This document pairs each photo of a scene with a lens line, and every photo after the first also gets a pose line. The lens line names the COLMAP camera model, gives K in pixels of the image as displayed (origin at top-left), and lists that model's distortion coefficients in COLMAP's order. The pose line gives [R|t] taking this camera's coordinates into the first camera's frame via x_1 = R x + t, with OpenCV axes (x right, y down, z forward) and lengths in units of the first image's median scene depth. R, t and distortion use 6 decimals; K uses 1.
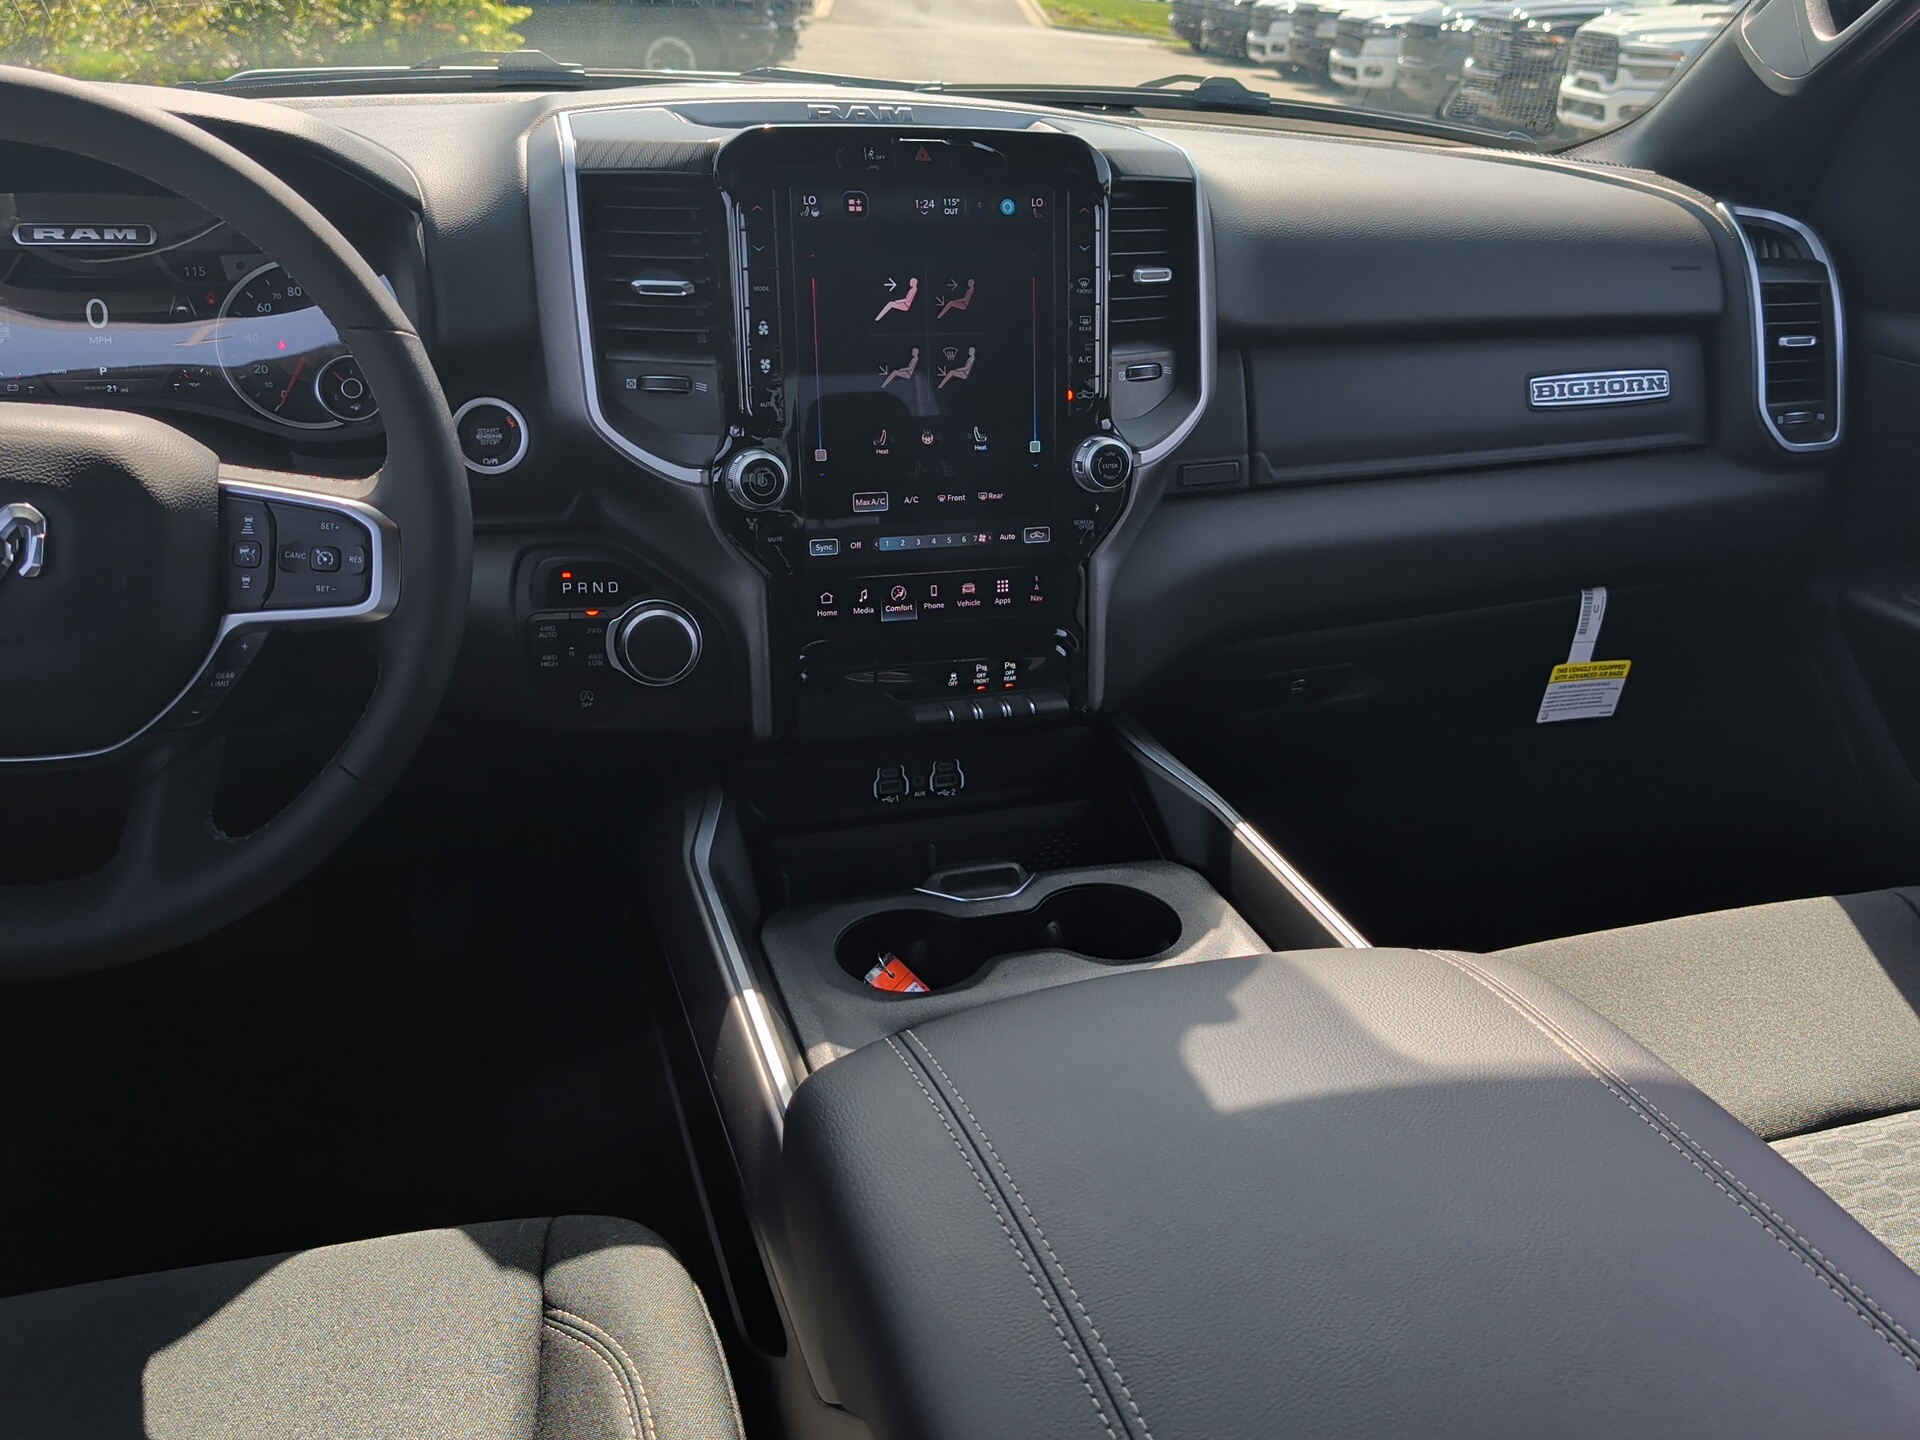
lens RADIAL K [[1620.7, 0, 972.9], [0, 1620.7, 721.9], [0, 0, 1]] dist [0.008407, -0.009267]
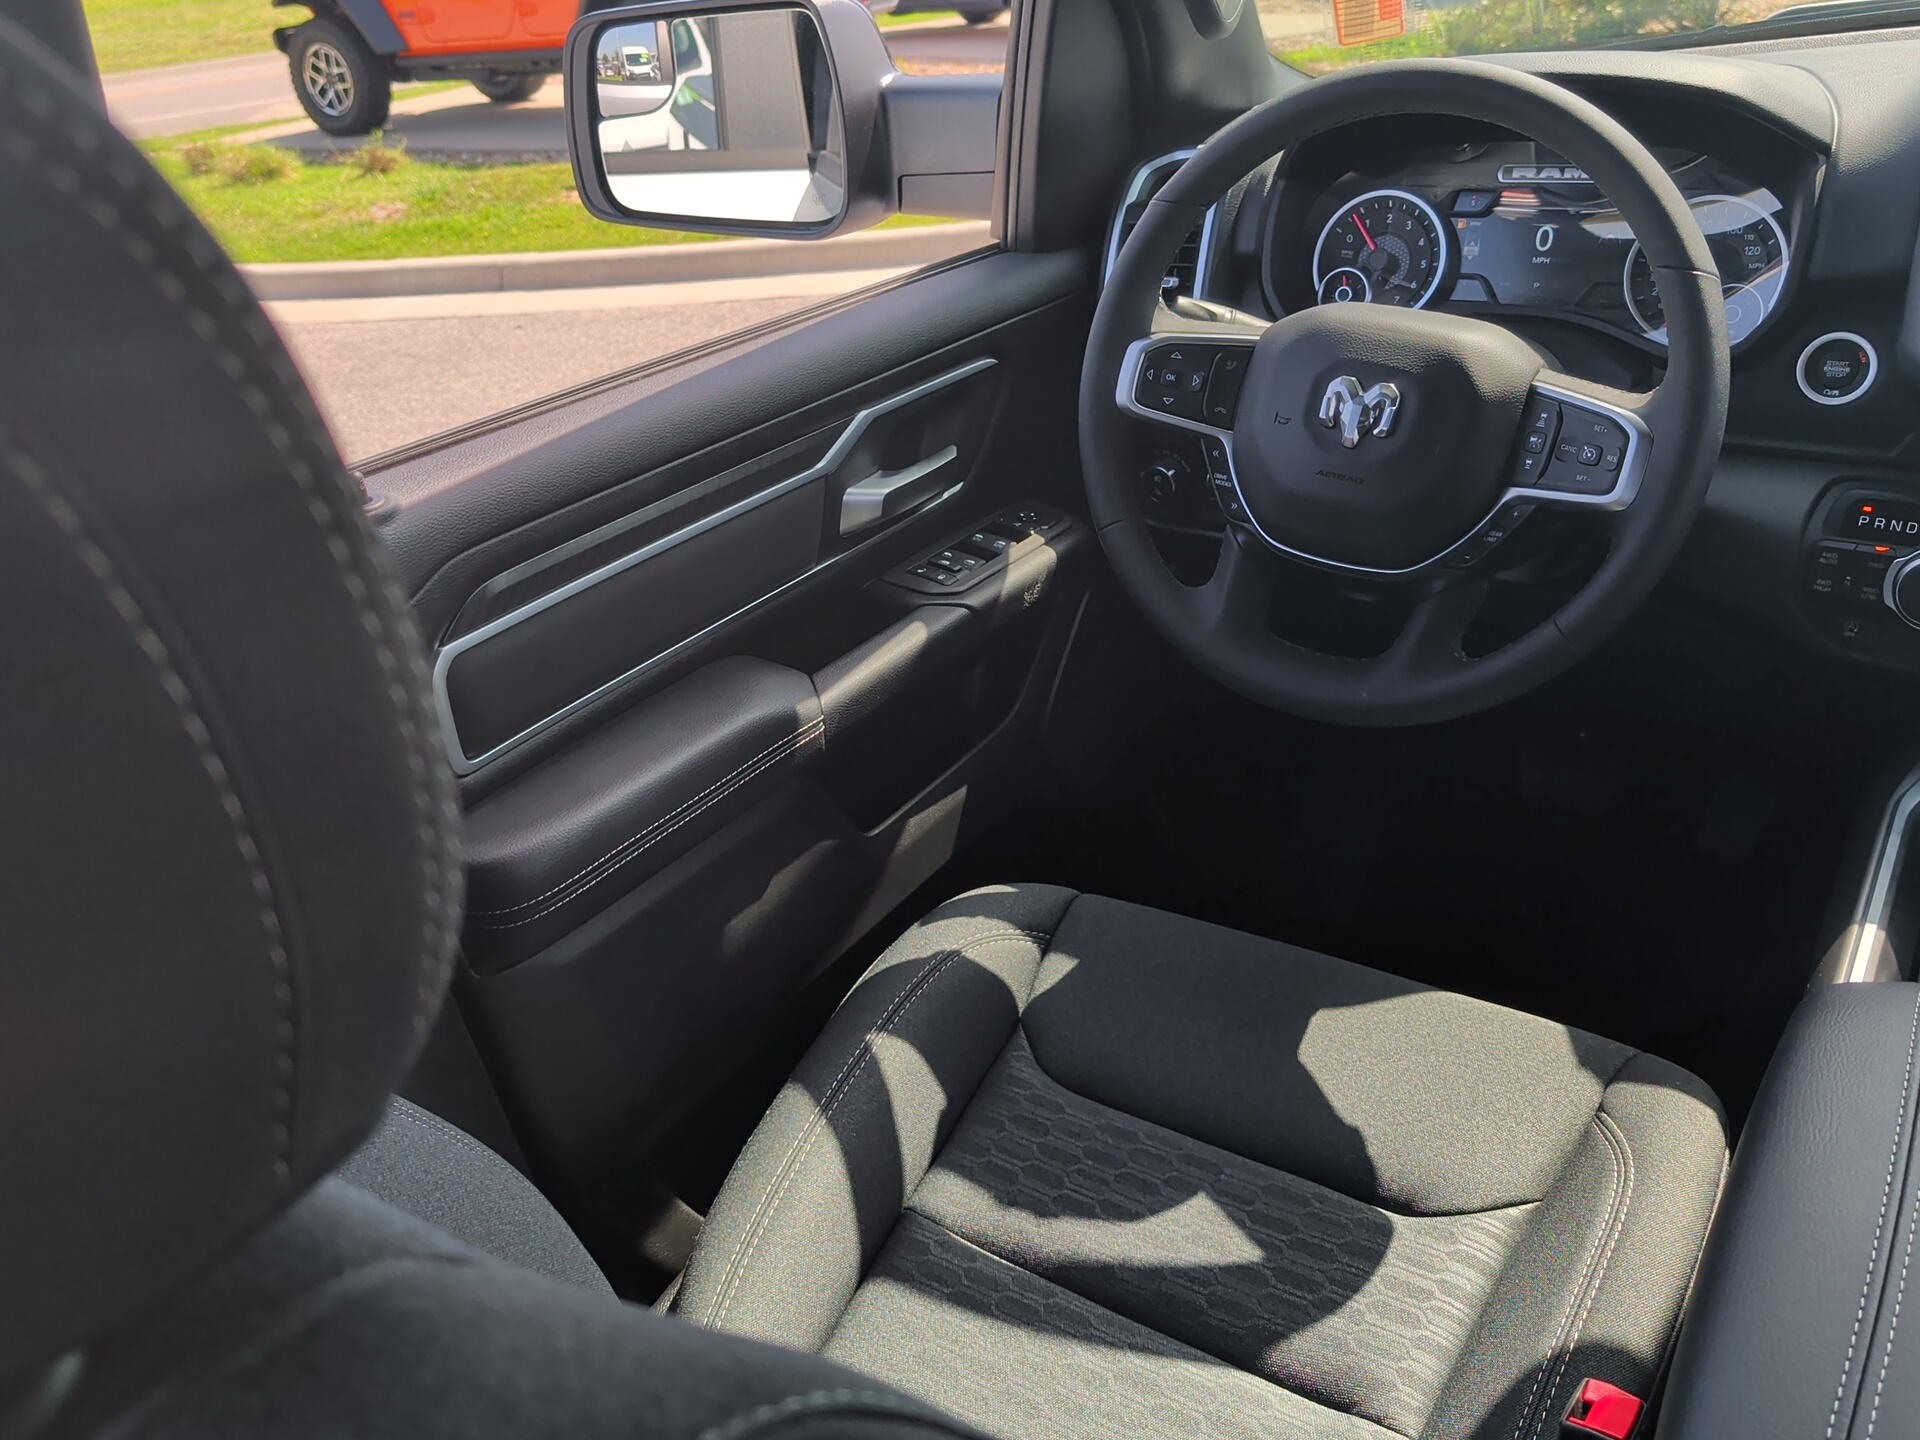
lens RADIAL K [[1620.7, 0, 972.9], [0, 1620.7, 721.9], [0, 0, 1]] dist [0.008407, -0.009267]
pose [[0.610057, 0.261723, -0.747885, 0.214317], [-0.218327, 0.962858, 0.158862, 0.001127], [0.761685, 0.066369, 0.644540, -0.101298]]
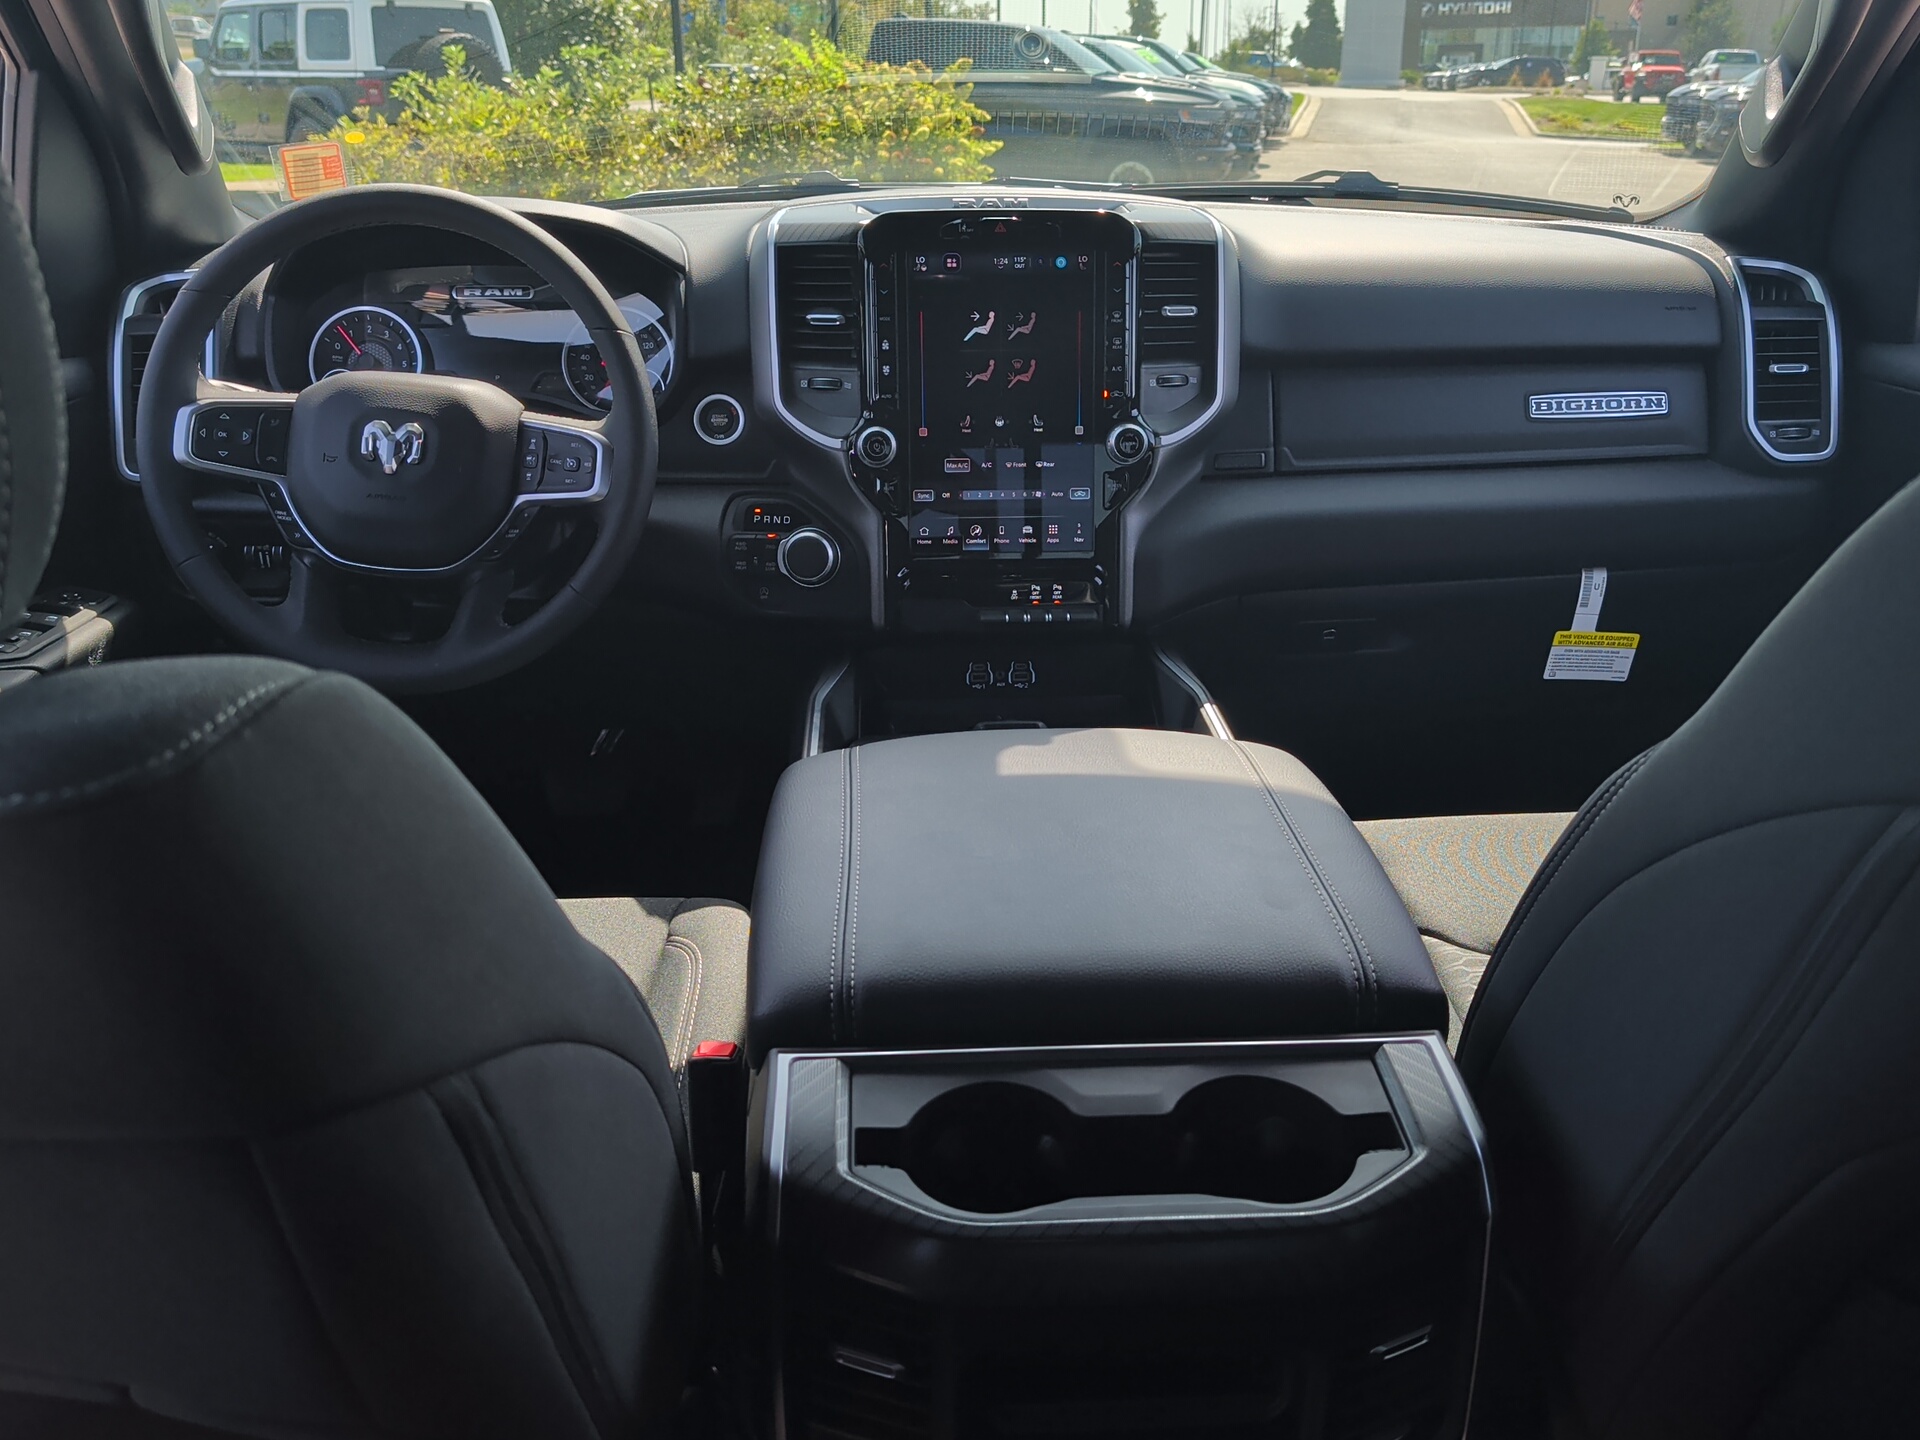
lens RADIAL K [[1620.7, 0, 972.9], [0, 1620.7, 721.9], [0, 0, 1]] dist [0.008407, -0.009267]
pose [[0.961624, 0.051951, -0.269406, 0.354203], [-0.069508, 0.996006, -0.056037, 0.174050], [0.265419, 0.072613, 0.961395, -0.373648]]
